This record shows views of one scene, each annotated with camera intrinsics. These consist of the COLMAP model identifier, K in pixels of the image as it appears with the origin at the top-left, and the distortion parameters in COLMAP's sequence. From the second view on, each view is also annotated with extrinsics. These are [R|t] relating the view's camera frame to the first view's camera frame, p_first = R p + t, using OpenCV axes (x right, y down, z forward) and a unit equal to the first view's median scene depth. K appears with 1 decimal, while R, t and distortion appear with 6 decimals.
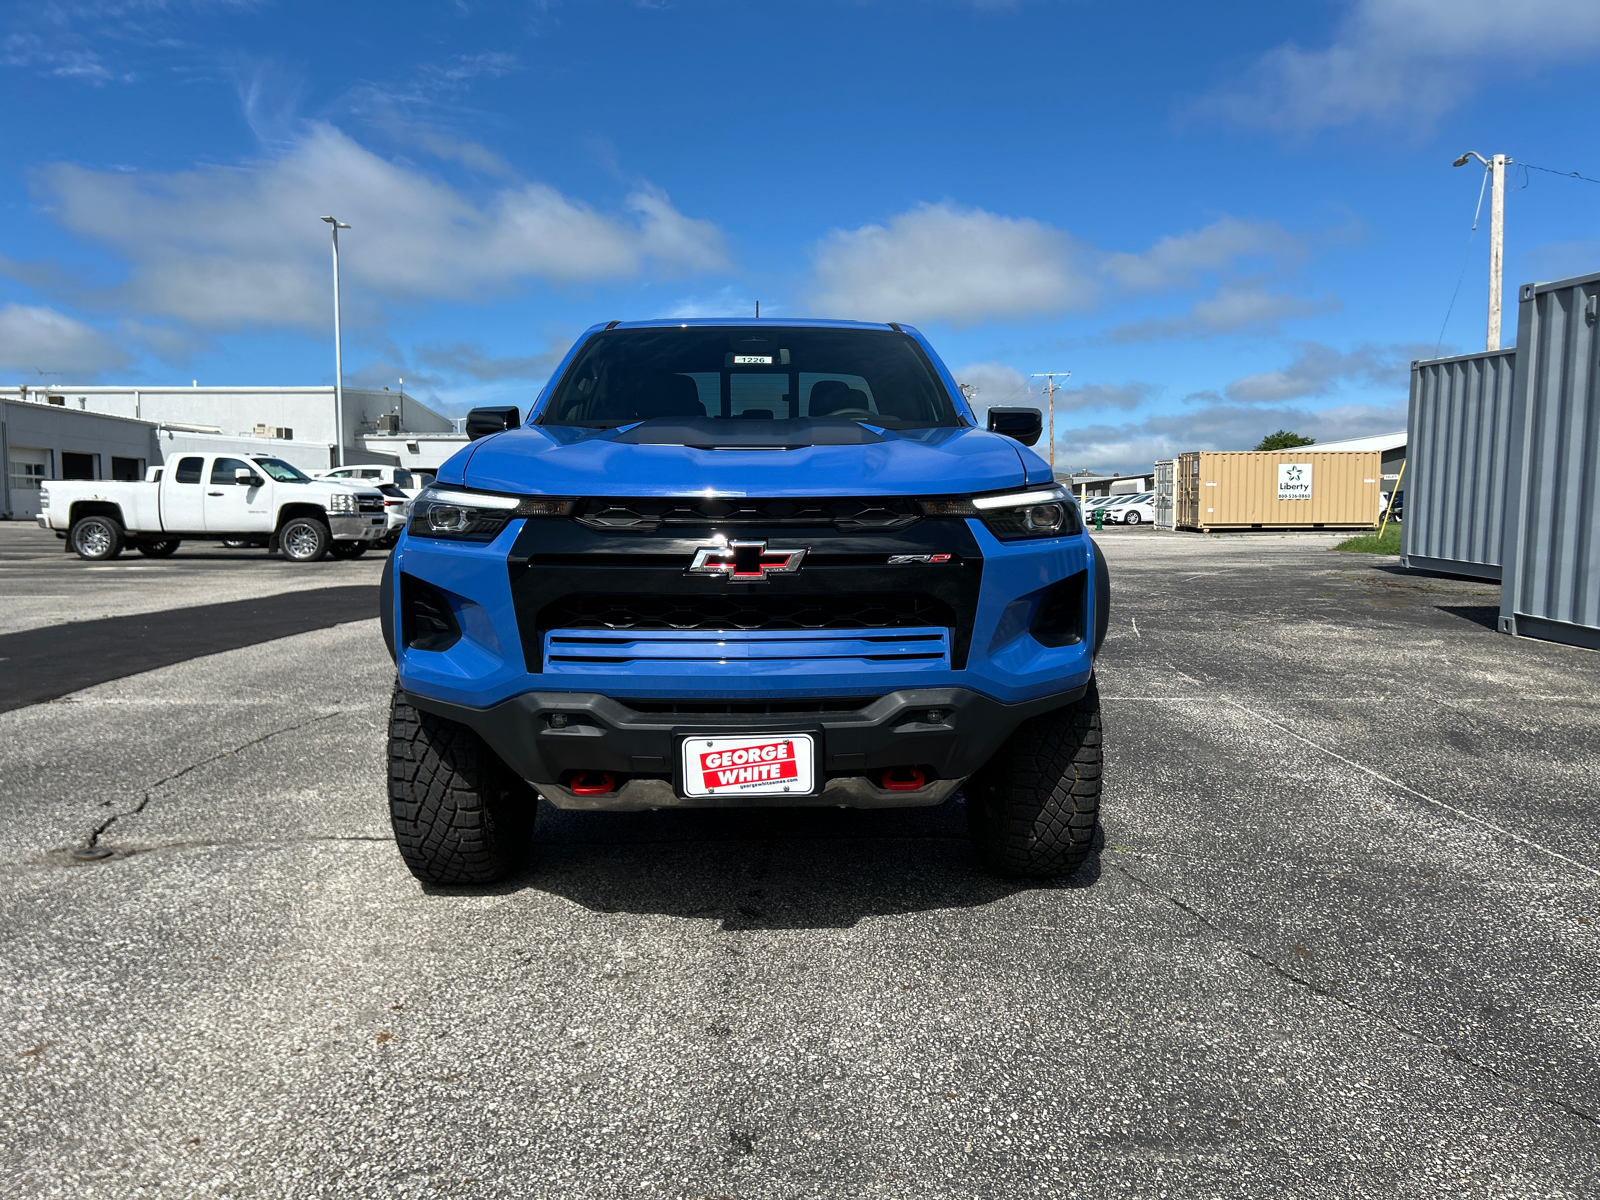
lens RADIAL K [[1207.2, 0, 791.8], [0, 1207.2, 564.2], [0, 0, 1]] dist [0.042417, -0.047831]
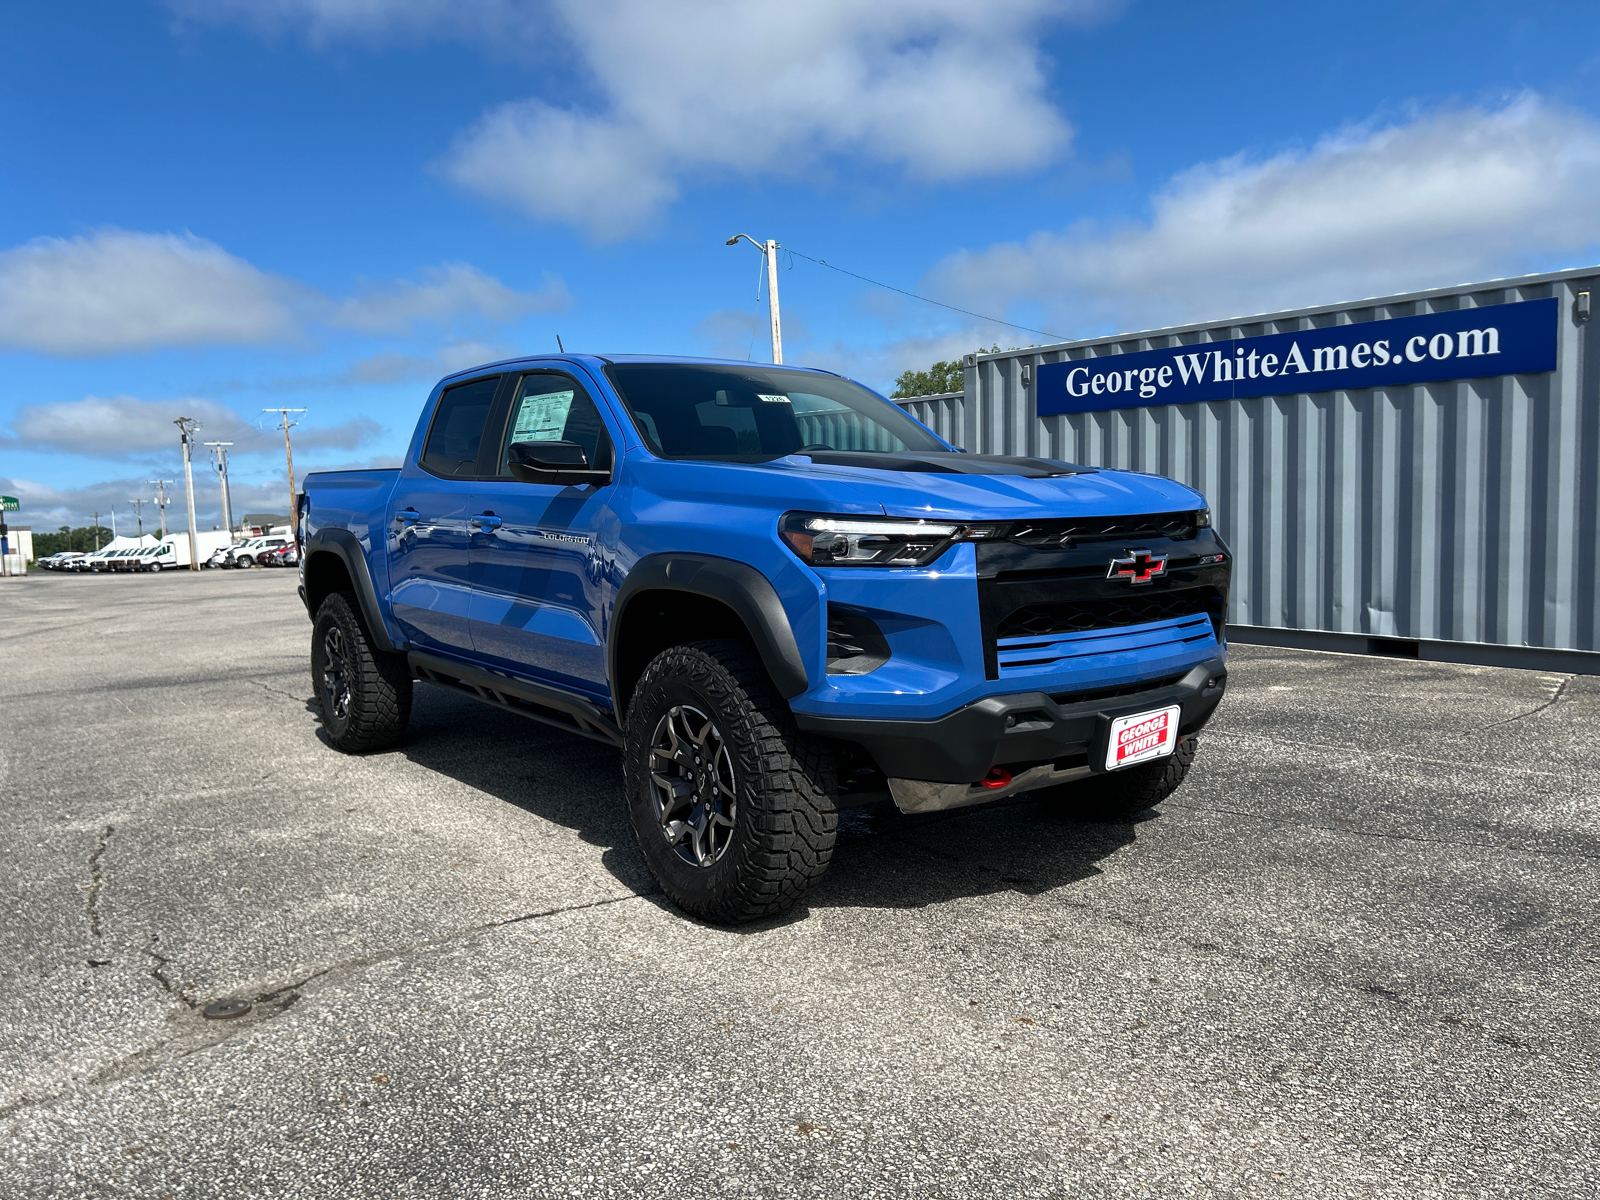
lens RADIAL K [[1207.2, 0, 789.0], [0, 1207.2, 592.2], [0, 0, 1]] dist [0.042417, -0.047831]
pose [[0.815274, -0.065339, 0.575378, -0.955471], [0.071763, 0.997355, 0.011574, -0.015939], [-0.574612, 0.031854, 0.817806, 0.196374]]
